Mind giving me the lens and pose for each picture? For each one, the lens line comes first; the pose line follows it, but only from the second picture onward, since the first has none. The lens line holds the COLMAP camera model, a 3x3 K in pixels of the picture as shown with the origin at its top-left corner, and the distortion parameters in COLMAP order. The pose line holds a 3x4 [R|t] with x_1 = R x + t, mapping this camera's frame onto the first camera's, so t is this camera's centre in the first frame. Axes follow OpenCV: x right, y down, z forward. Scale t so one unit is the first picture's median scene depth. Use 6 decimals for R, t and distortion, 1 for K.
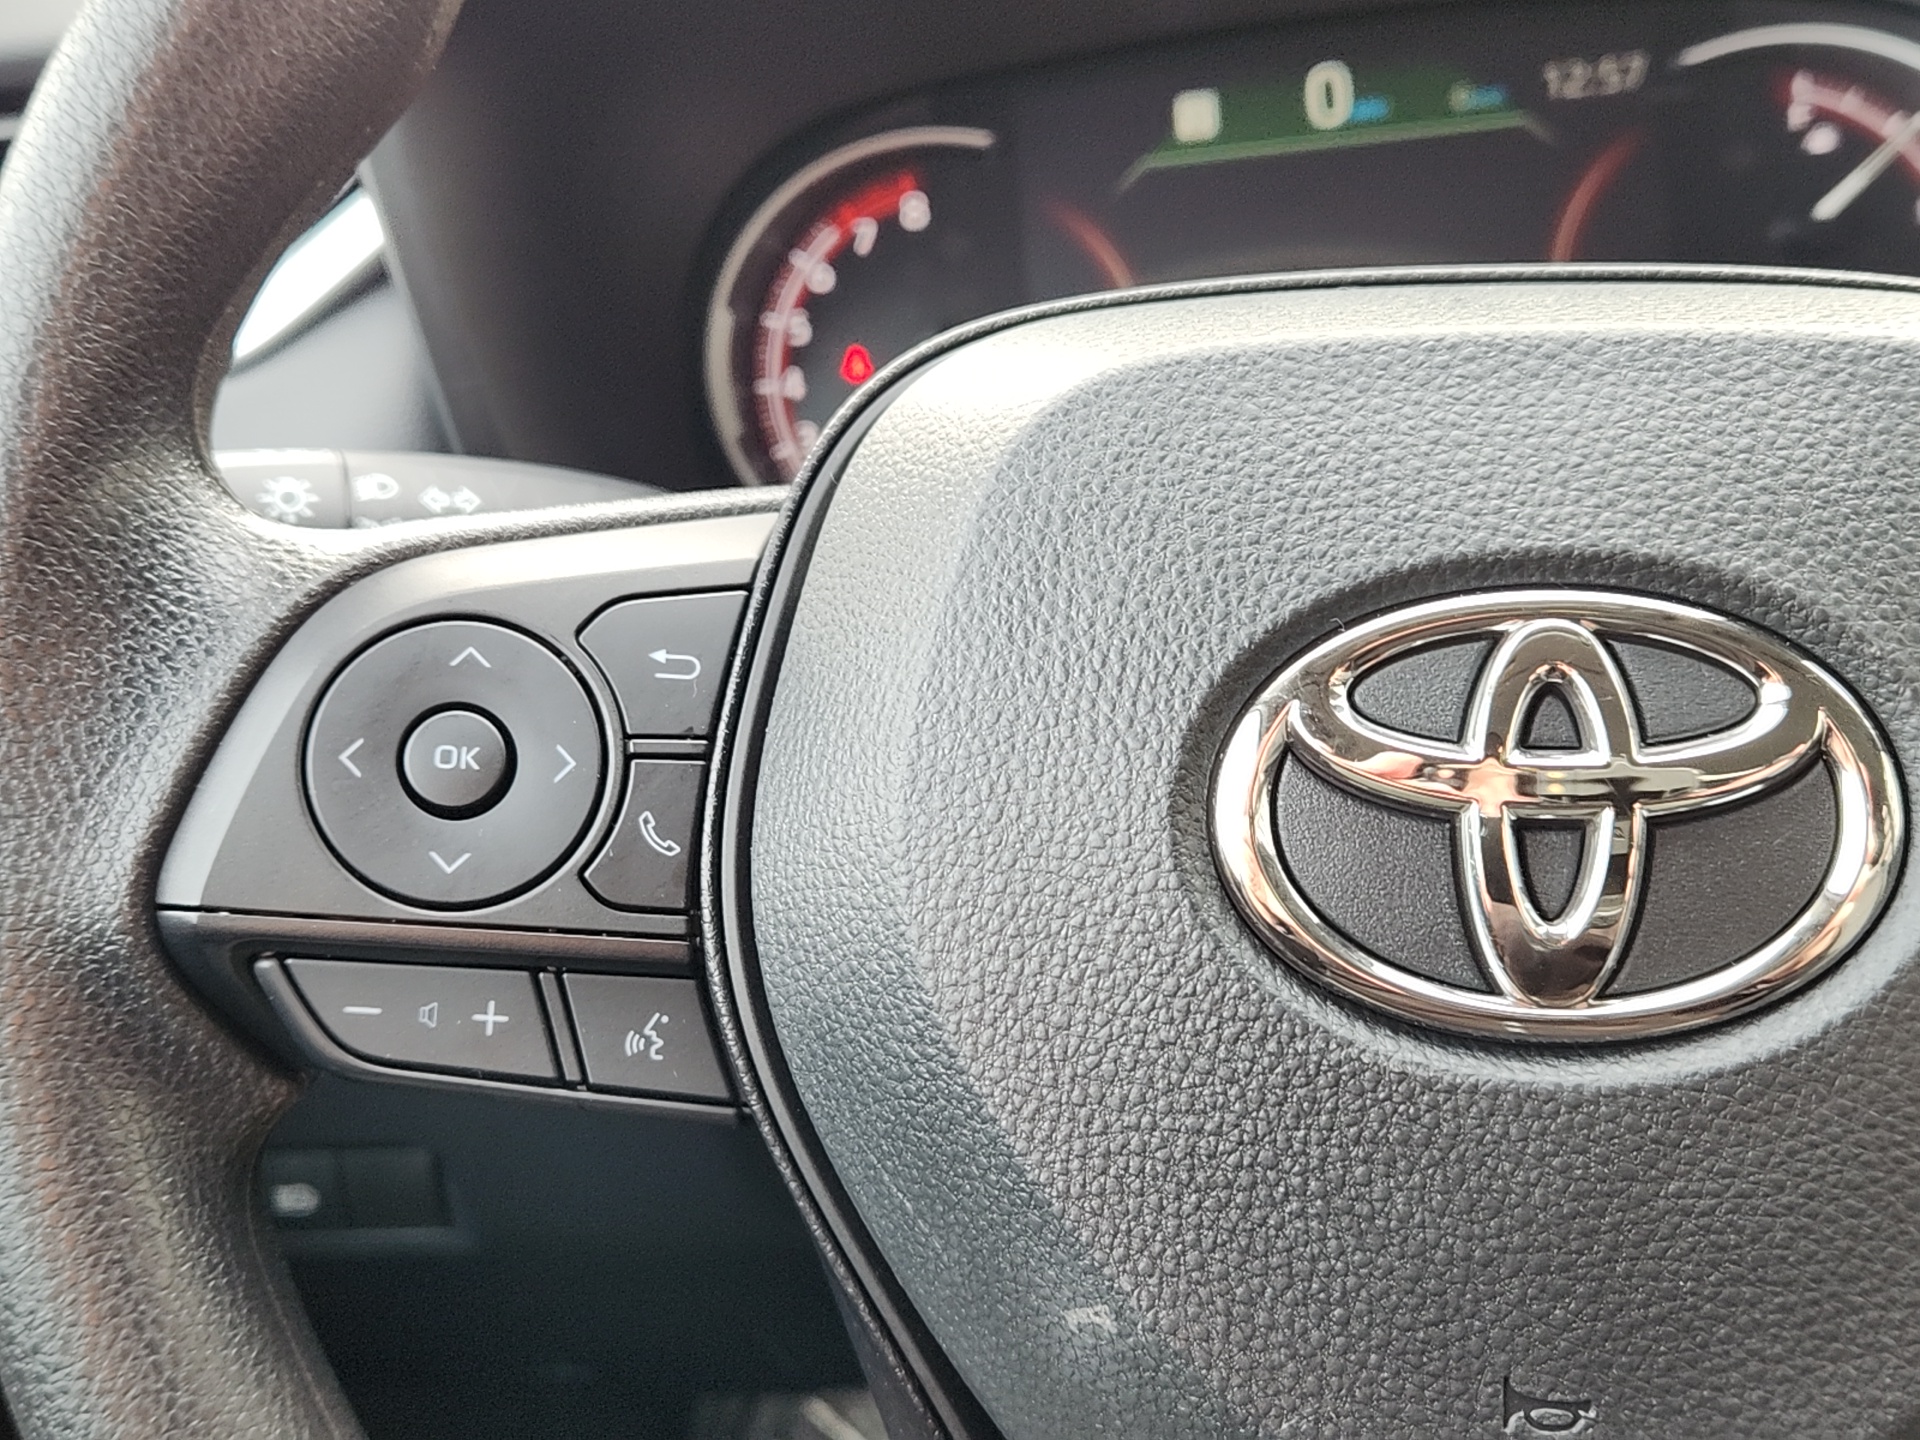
lens RADIAL K [[2041.8, 0, 961.3], [0, 2041.8, 709.3], [0, 0, 1]] dist [0.107392, -0.172765]
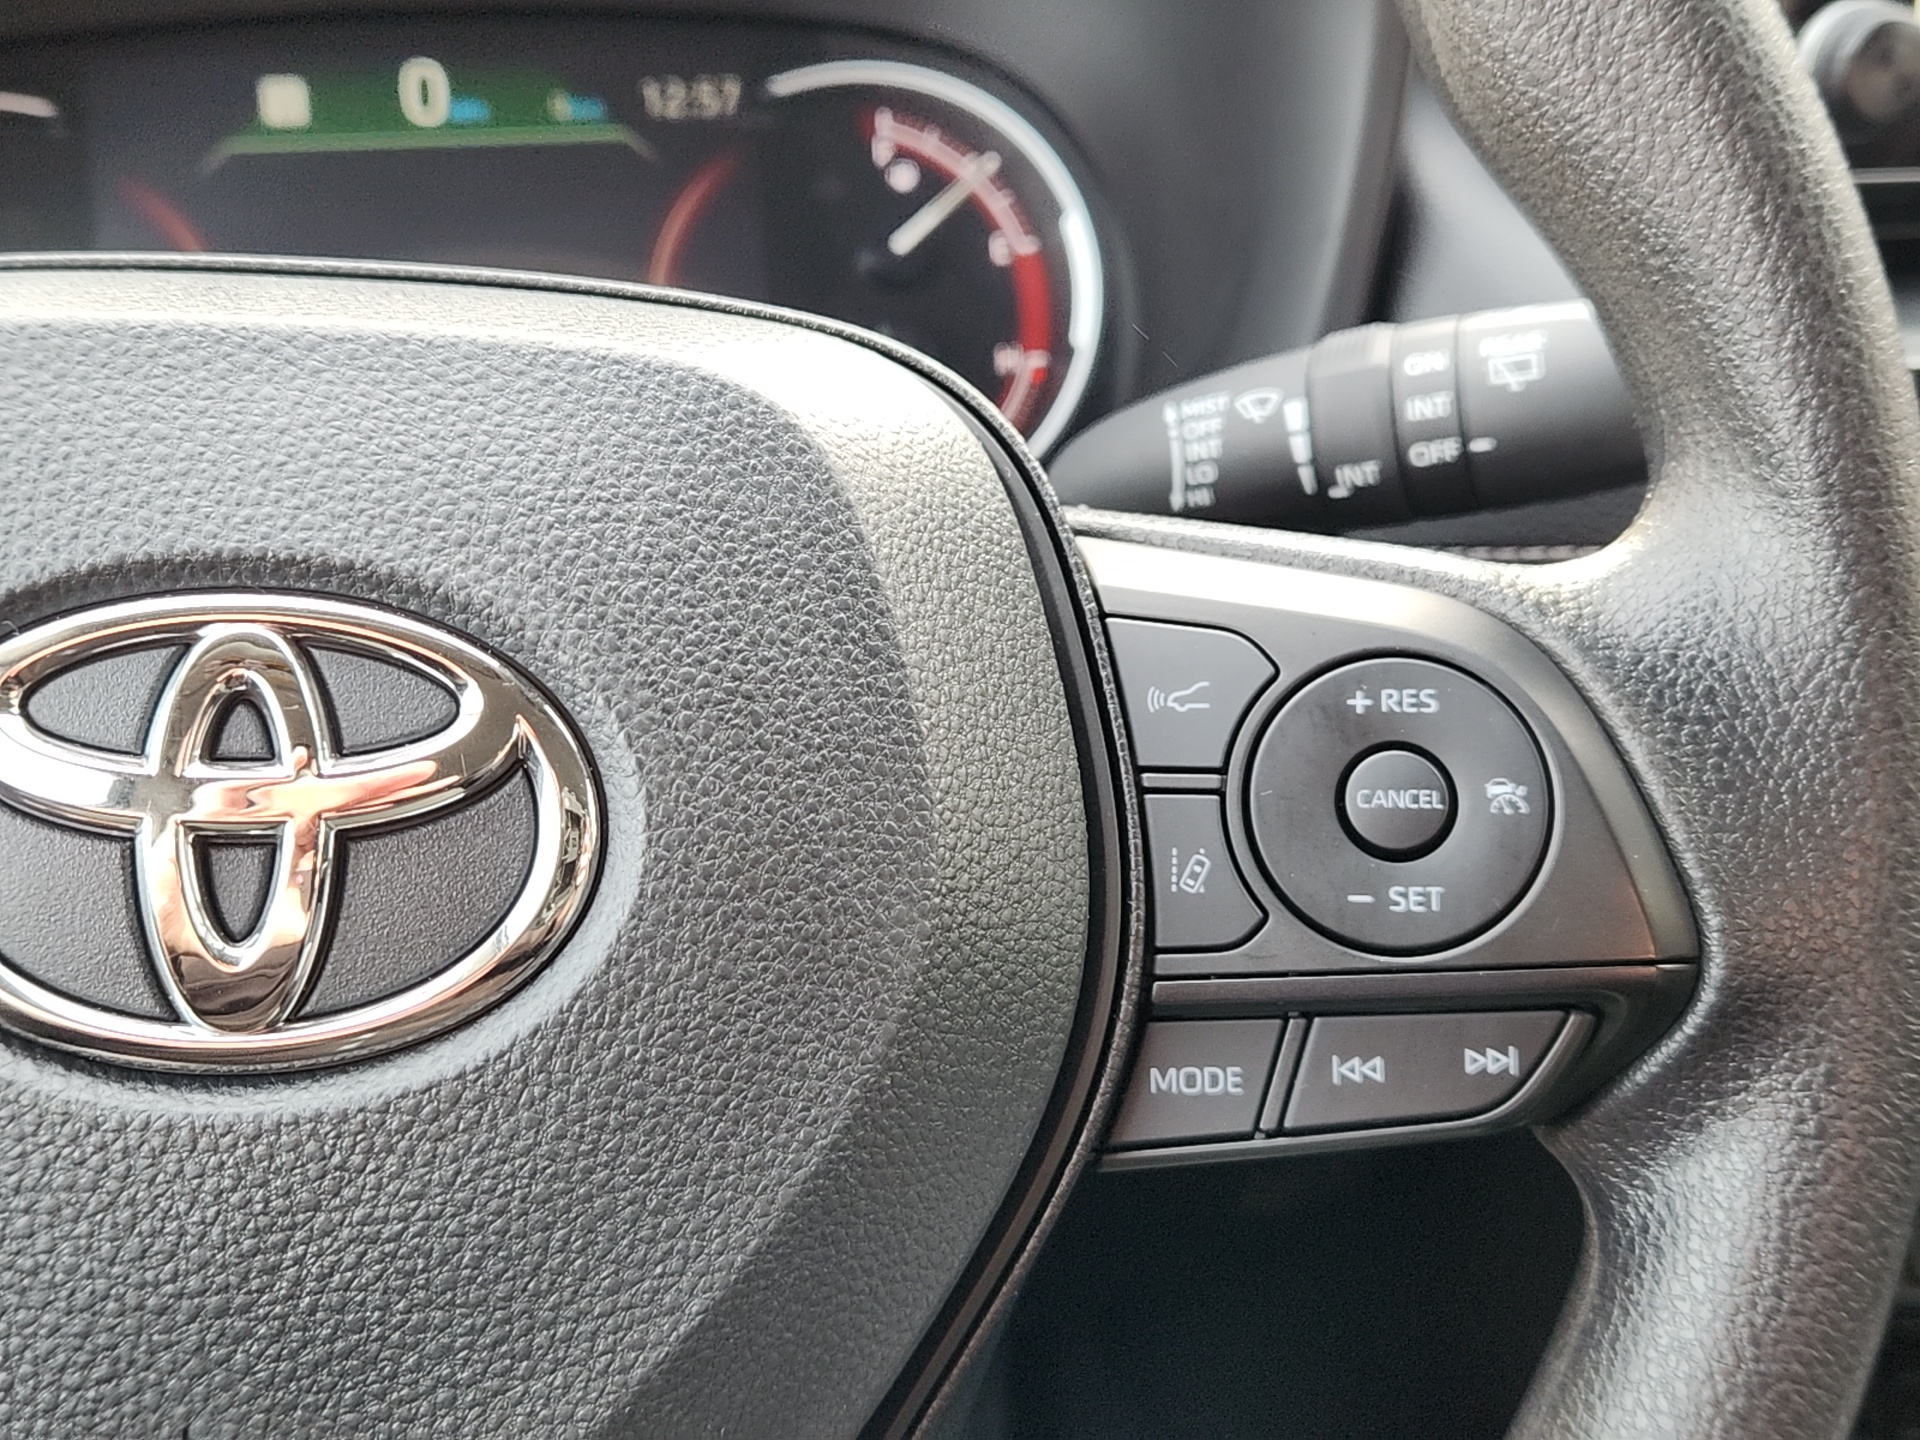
lens RADIAL K [[2041.8, 0, 961.3], [0, 2041.8, 709.3], [0, 0, 1]] dist [0.107392, -0.172765]
pose [[0.967698, -0.002509, 0.252099, 0.366885], [0.005124, 0.999940, -0.009716, 0.006242], [-0.252059, 0.010694, 0.967653, -0.004866]]
